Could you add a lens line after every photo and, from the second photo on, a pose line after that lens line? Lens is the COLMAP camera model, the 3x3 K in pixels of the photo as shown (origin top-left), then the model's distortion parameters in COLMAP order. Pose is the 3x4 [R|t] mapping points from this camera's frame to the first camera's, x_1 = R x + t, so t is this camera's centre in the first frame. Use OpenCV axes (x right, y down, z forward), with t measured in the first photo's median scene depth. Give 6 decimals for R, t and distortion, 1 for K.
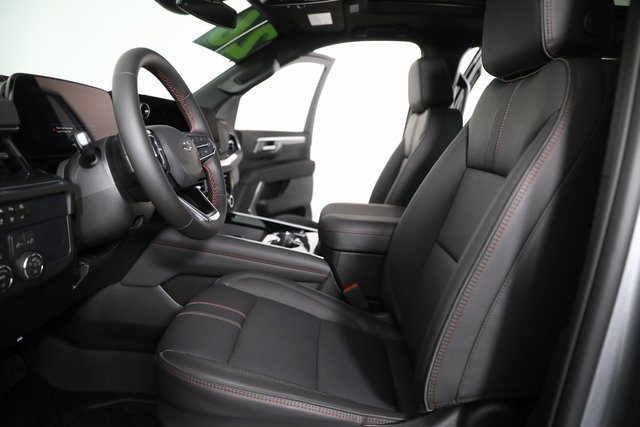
lens RADIAL K [[439.3, 0, 320.0], [0, 439.3, 213.5], [0, 0, 1]] dist [-0.065100, 0.000555]
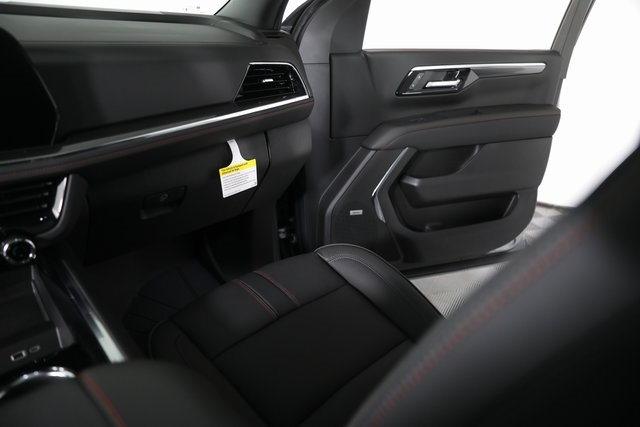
lens RADIAL K [[439.3, 0, 320.0], [0, 439.3, 213.5], [0, 0, 1]] dist [-0.065100, 0.000555]
pose [[0.739926, 0.226611, -0.633370, 0.154273], [-0.101683, 0.968409, 0.227694, -0.107294], [0.664959, -0.104074, 0.739593, 0.516854]]
